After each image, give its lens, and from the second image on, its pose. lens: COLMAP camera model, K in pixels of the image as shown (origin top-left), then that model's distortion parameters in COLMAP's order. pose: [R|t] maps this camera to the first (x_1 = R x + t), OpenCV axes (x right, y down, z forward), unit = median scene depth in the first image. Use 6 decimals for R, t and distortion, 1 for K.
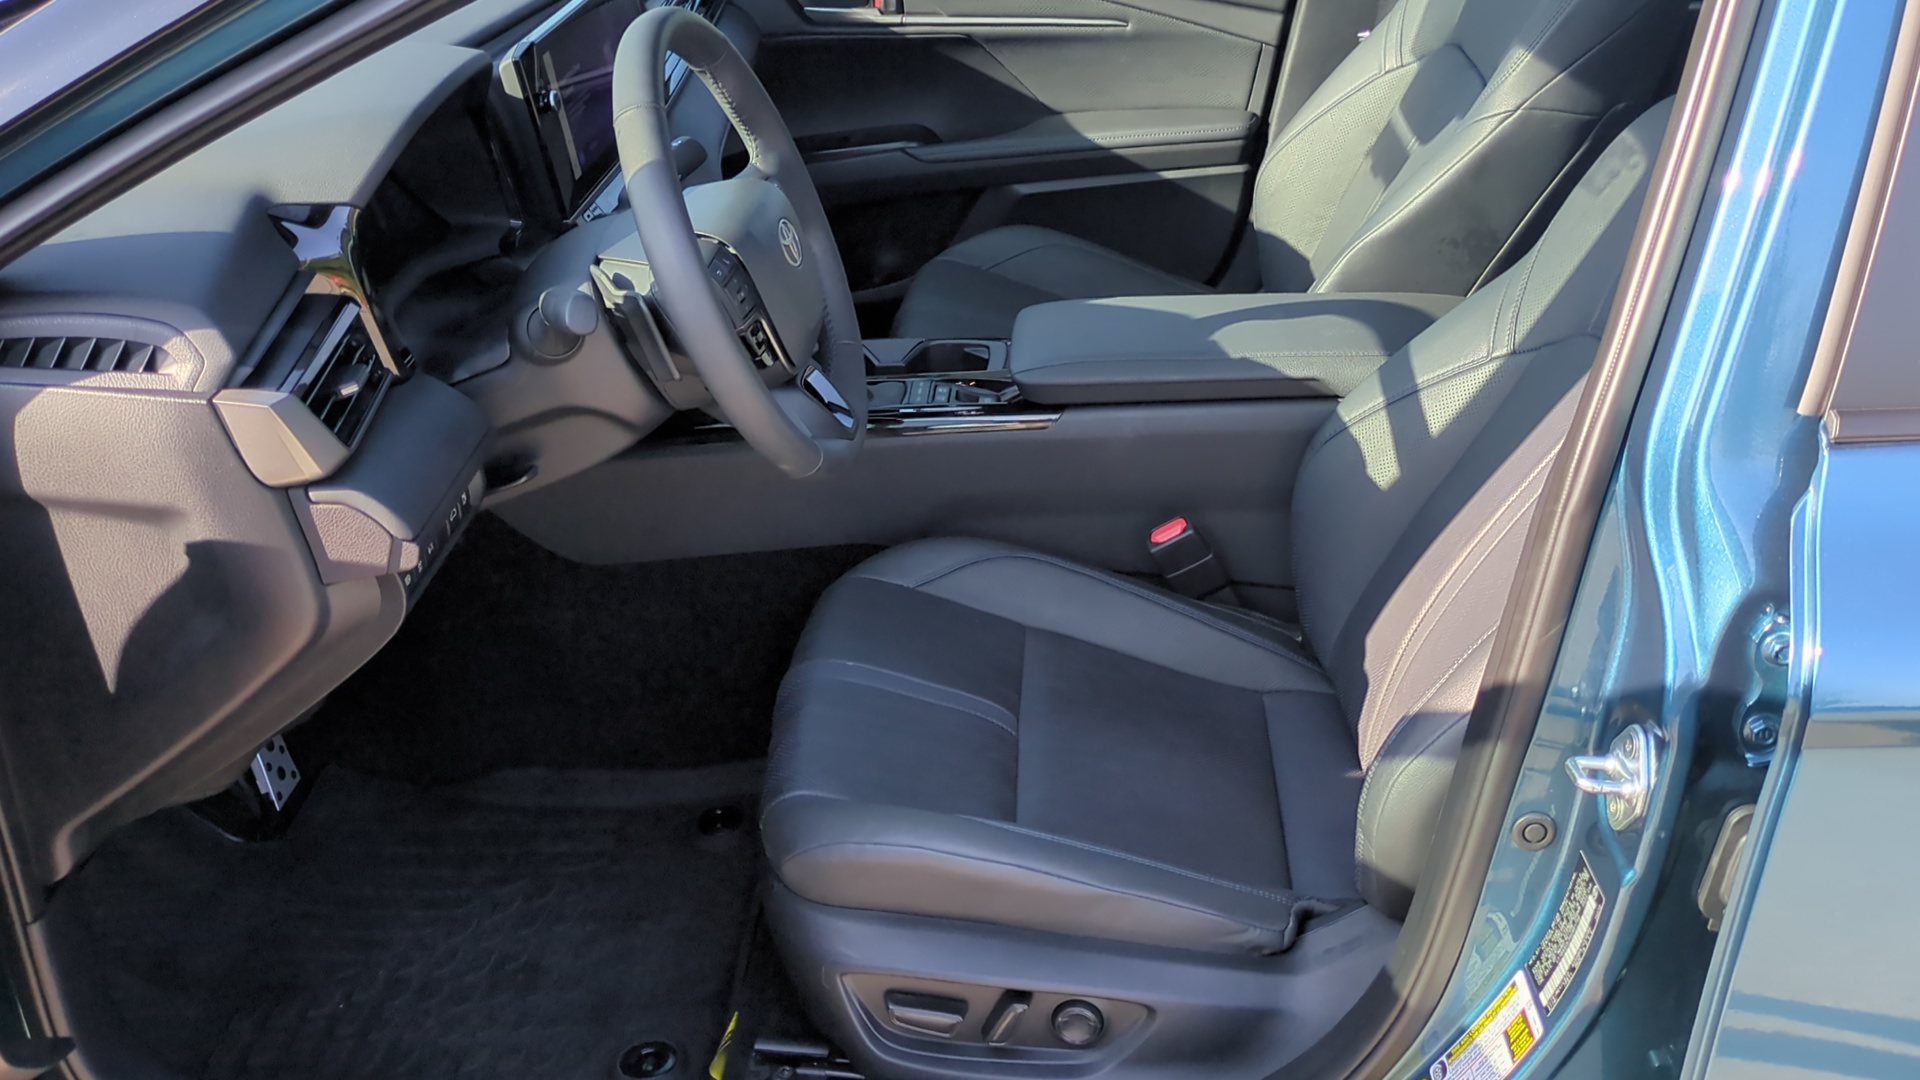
lens RADIAL K [[1893.4, 0, 960.0], [0, 1893.4, 540.0], [0, 0, 1]] dist [0.050372, -0.021913]
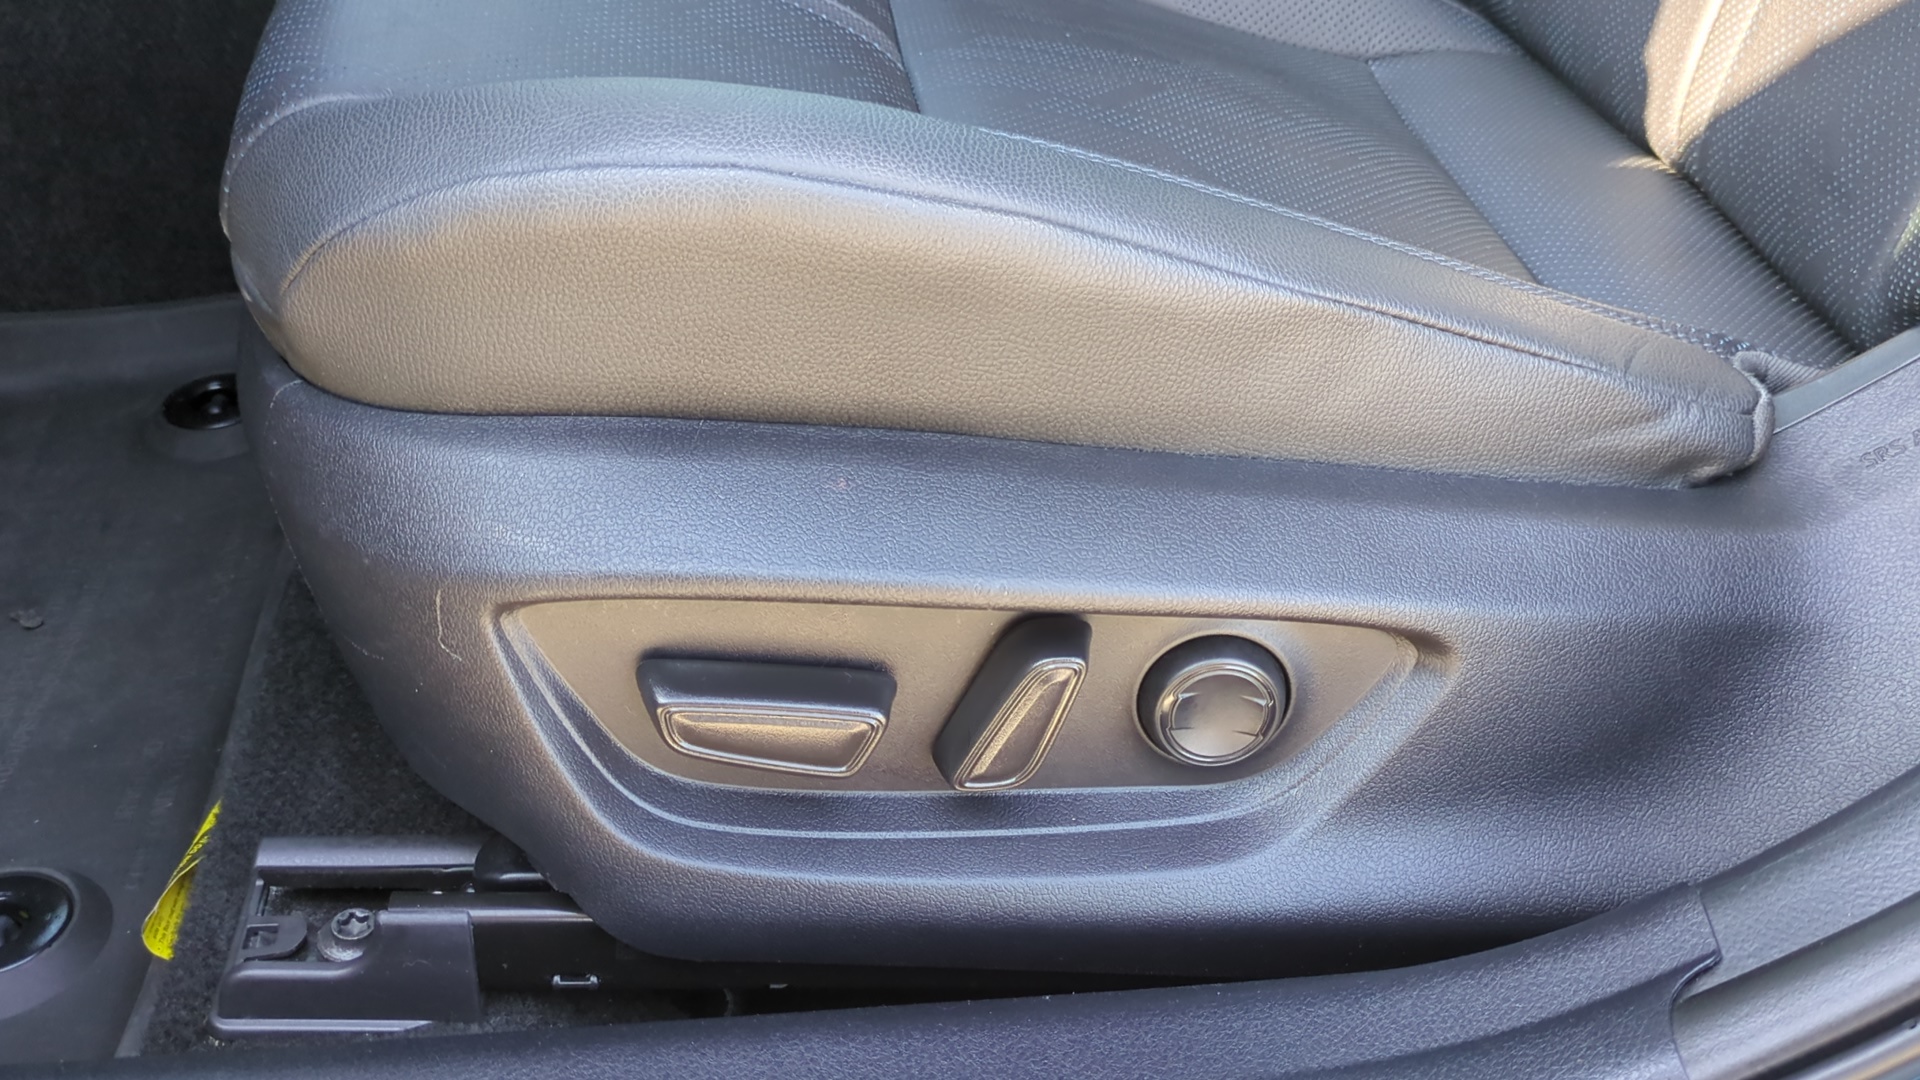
lens RADIAL K [[1893.4, 0, 960.0], [0, 1893.4, 540.0], [0, 0, 1]] dist [0.050372, -0.021913]
pose [[0.983756, -0.061603, 0.168611, -0.038590], [0.044606, 0.993701, 0.102801, 0.185803], [-0.173881, -0.093610, 0.980307, 0.669458]]
